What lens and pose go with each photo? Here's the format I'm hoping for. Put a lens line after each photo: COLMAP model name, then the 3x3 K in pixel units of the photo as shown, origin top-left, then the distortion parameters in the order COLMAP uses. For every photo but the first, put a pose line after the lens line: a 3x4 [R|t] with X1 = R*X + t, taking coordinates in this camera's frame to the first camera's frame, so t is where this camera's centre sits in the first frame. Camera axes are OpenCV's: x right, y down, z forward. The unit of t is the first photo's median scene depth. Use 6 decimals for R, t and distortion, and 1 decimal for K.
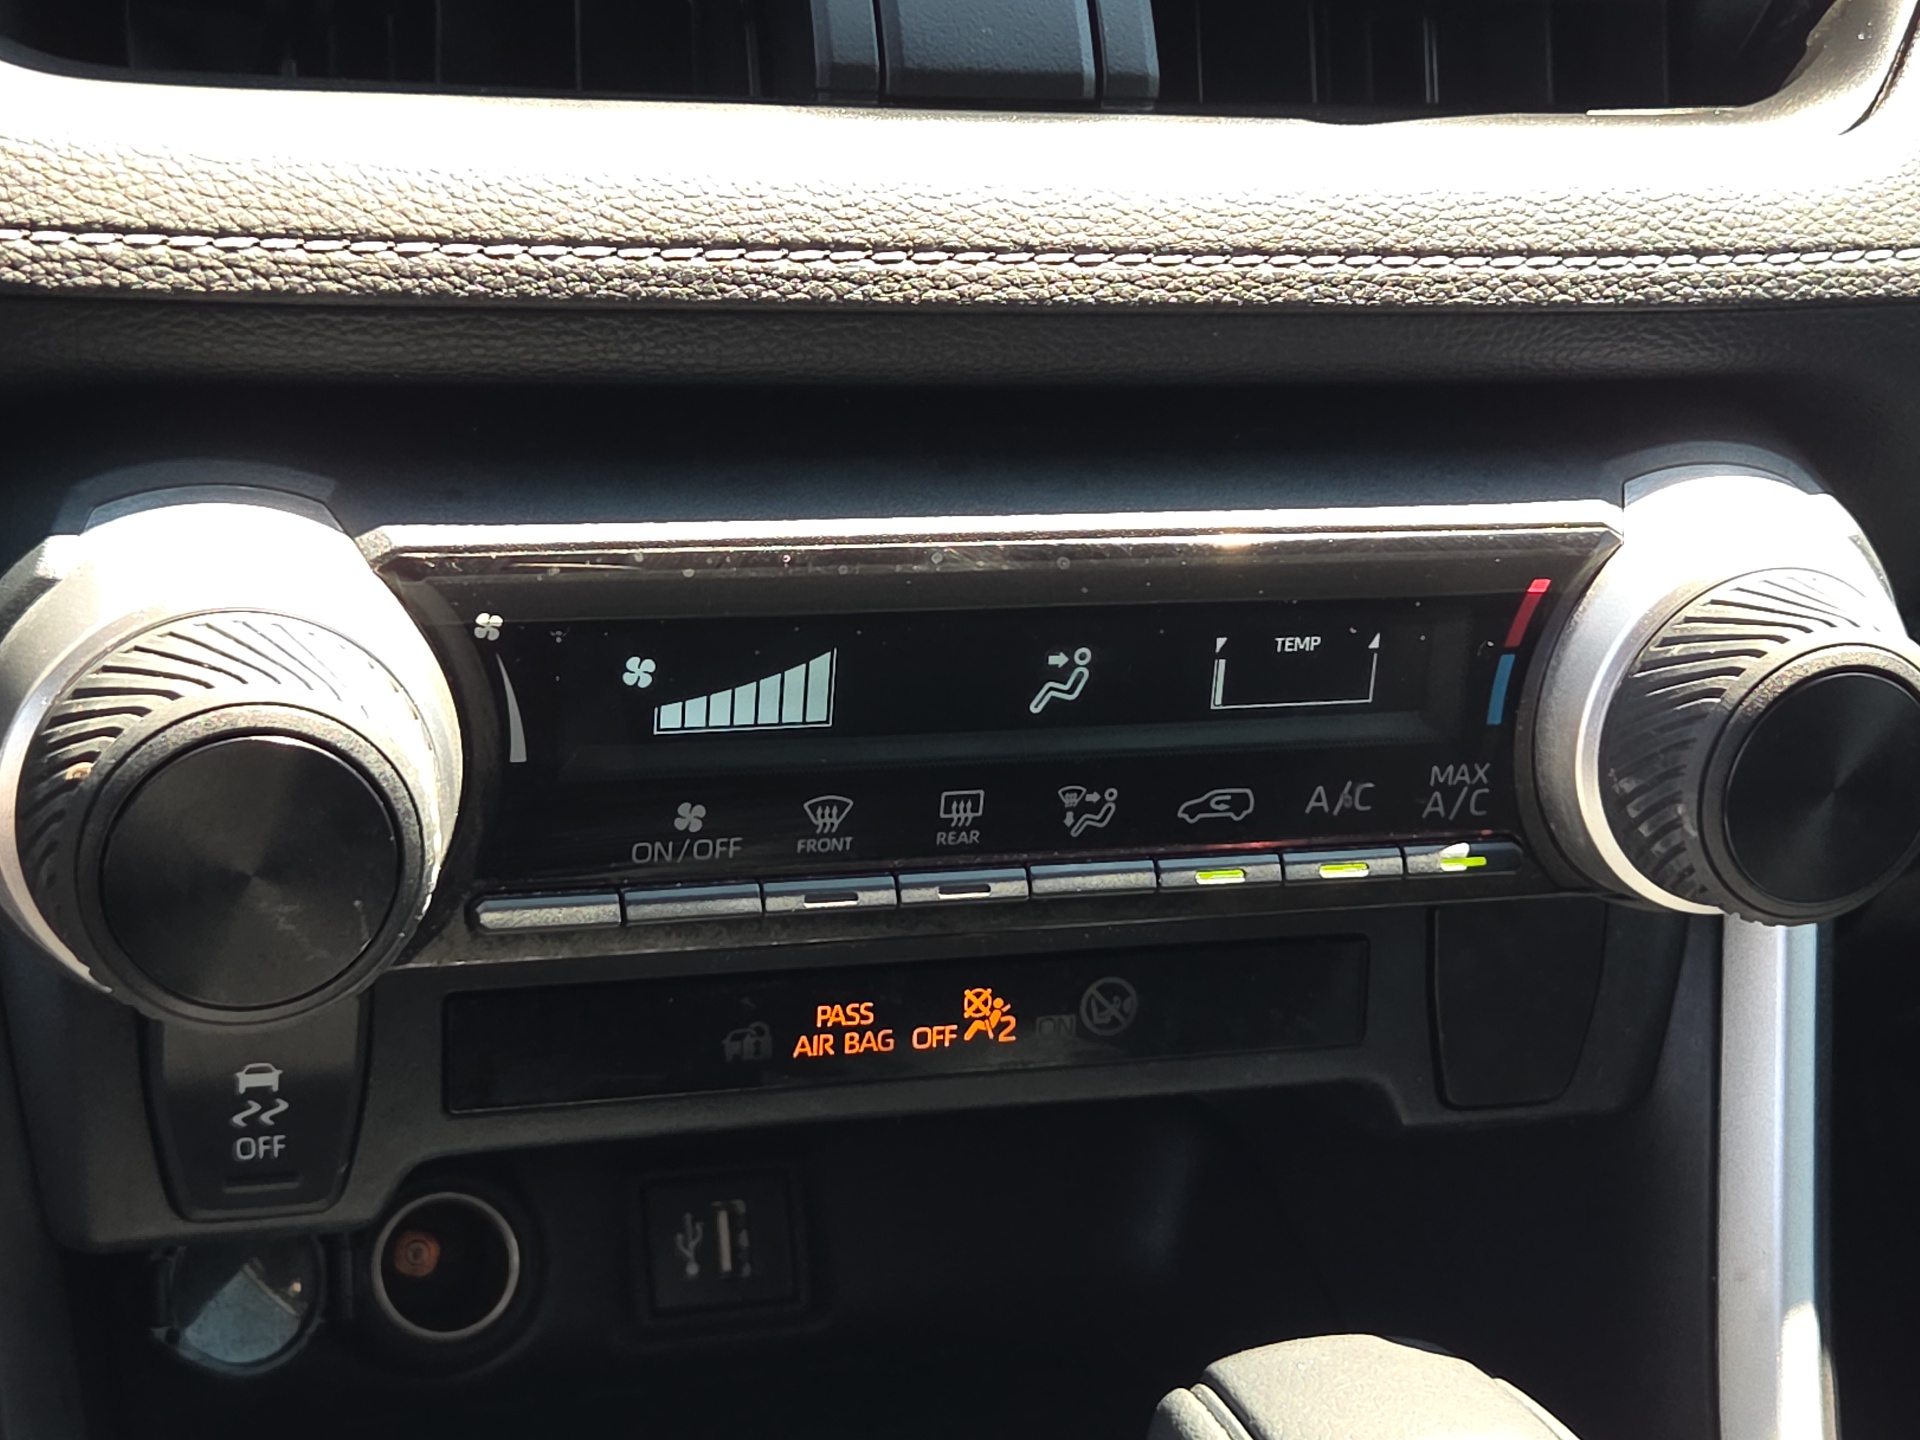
lens RADIAL K [[3343.0, 0, 979.6], [0, 3343.0, 649.1], [0, 0, 1]] dist [0.012630, 0.000000]
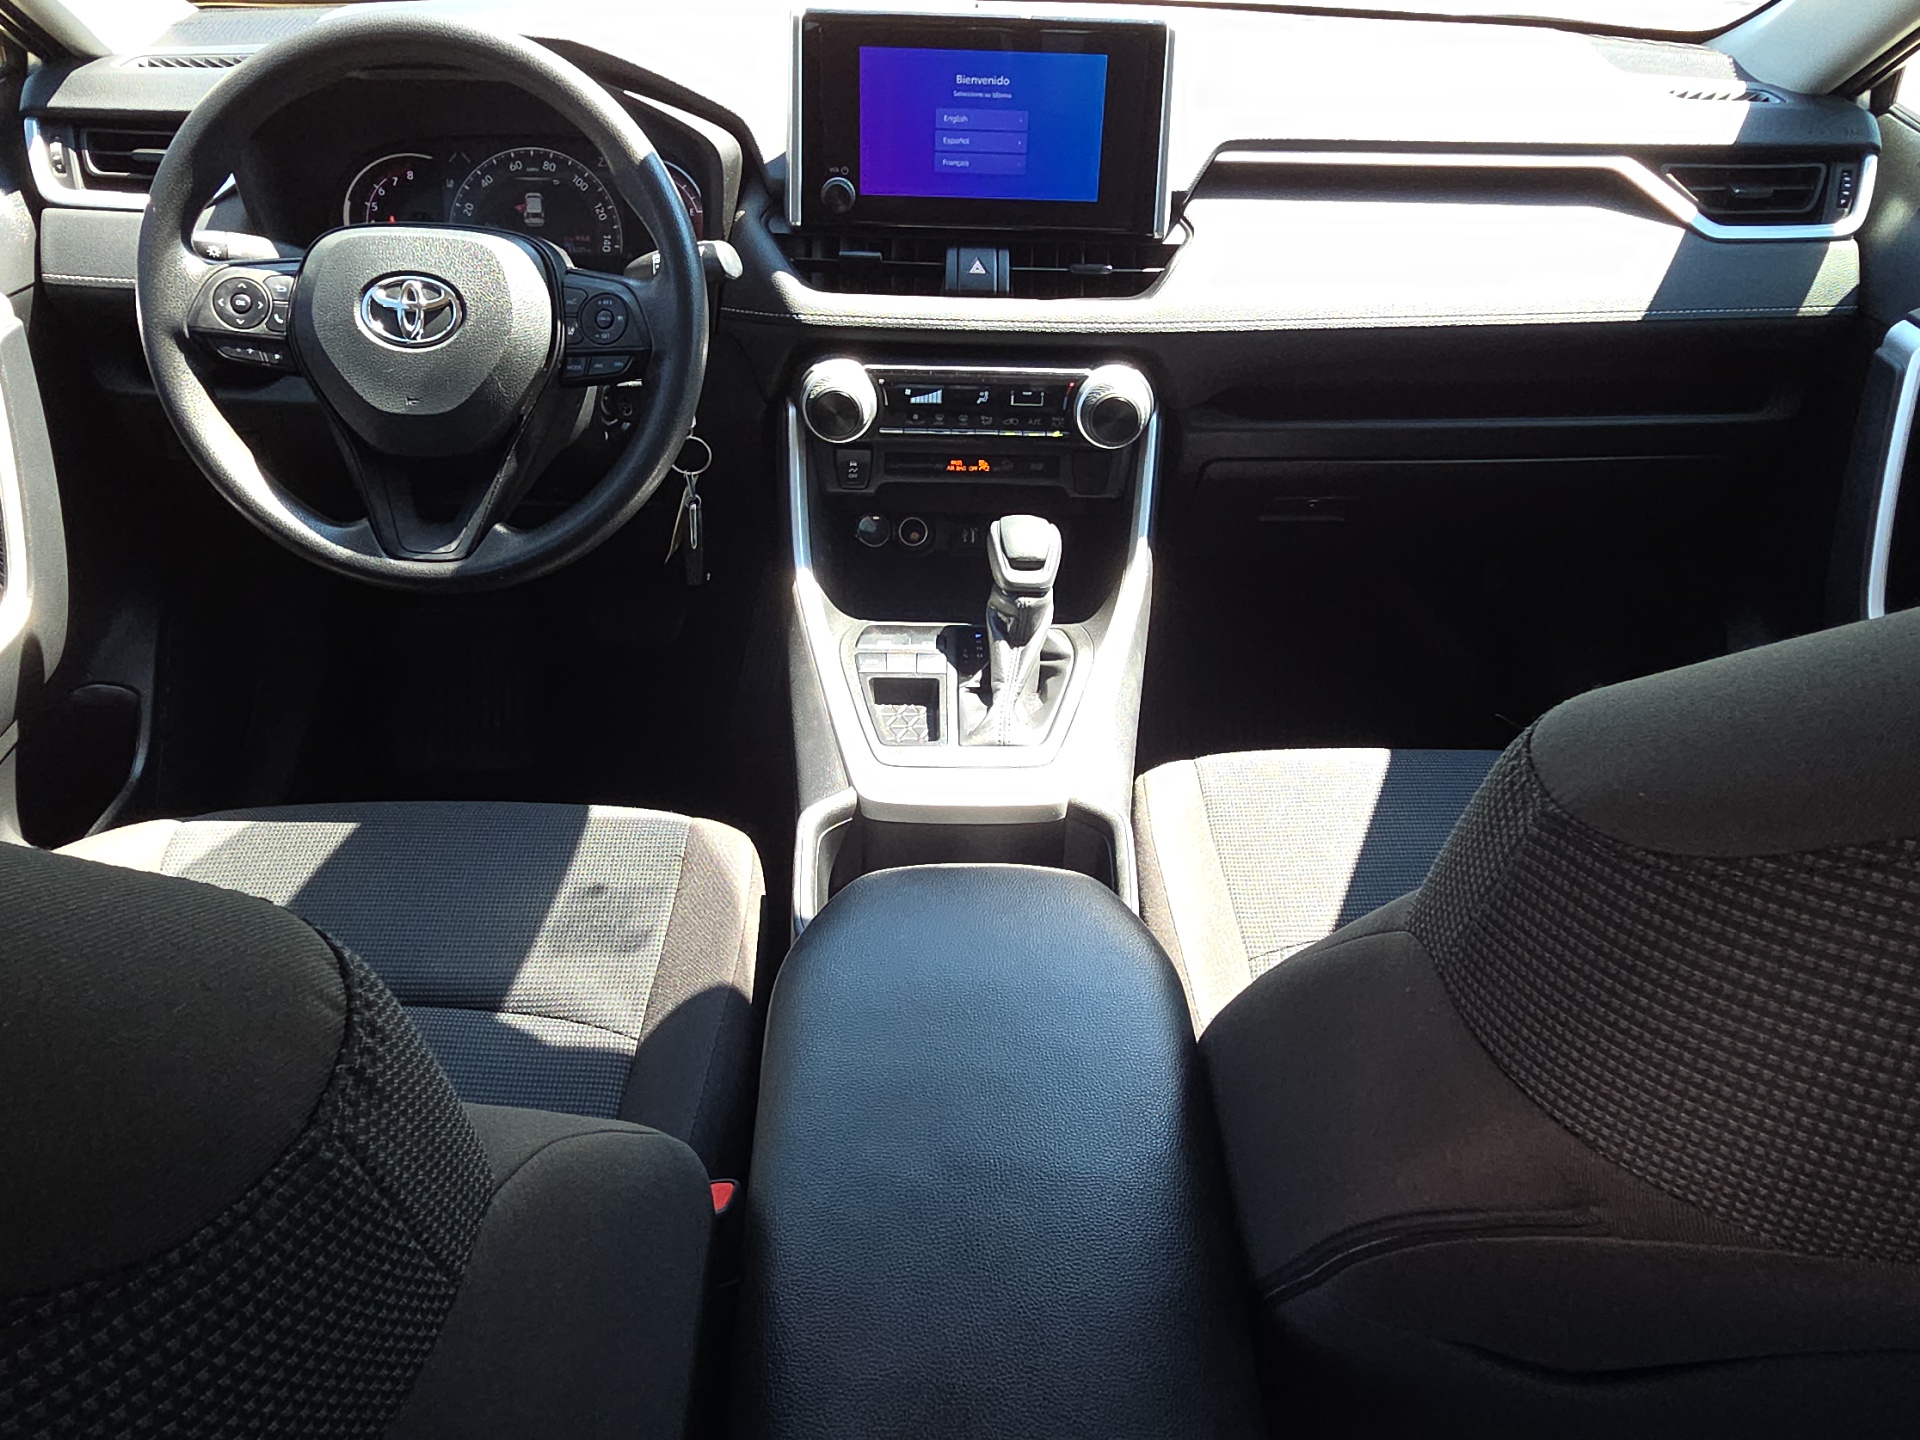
lens RADIAL K [[1386.8, 0, 958.8], [0, 1386.8, 709.0], [0, 0, 1]] dist [-0.000616, 0.002724]
pose [[0.946983, 0.083274, -0.310303, 0.785845], [-0.050452, 0.992387, 0.112351, 0.280767], [0.317297, -0.090739, 0.943975, -1.350469]]
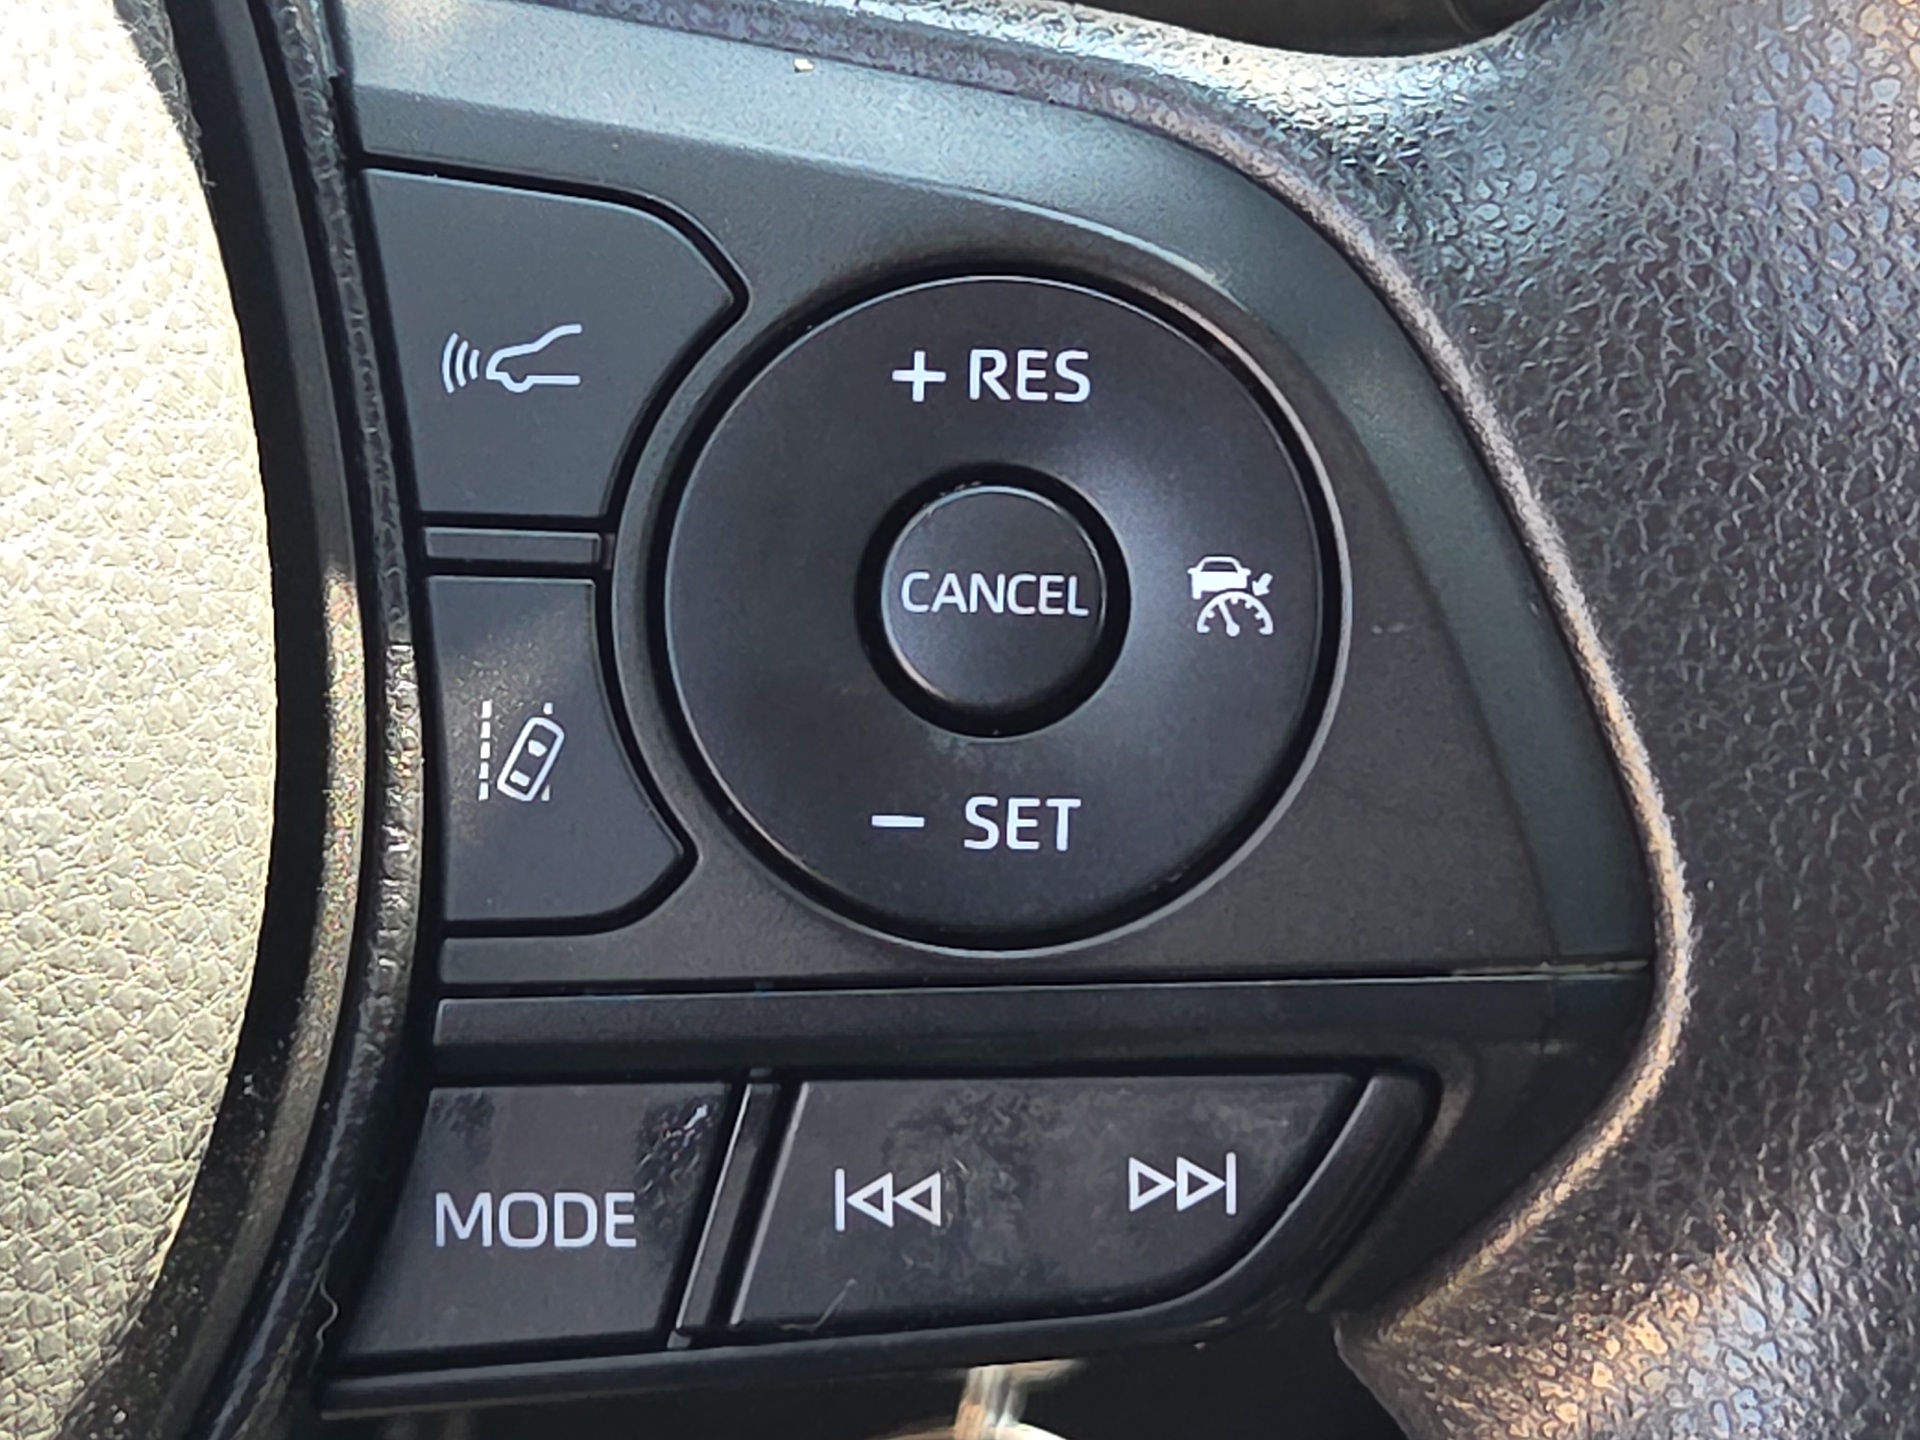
lens RADIAL K [[4017.8, 0, 959.3], [0, 4017.8, 716.1], [0, 0, 1]] dist [-0.082959, 0.000000]
pose [[0.991243, 0.029042, -0.128815, -0.386451], [-0.027326, 0.999513, 0.015064, -0.040853], [0.129190, -0.011412, 0.991554, 0.088967]]
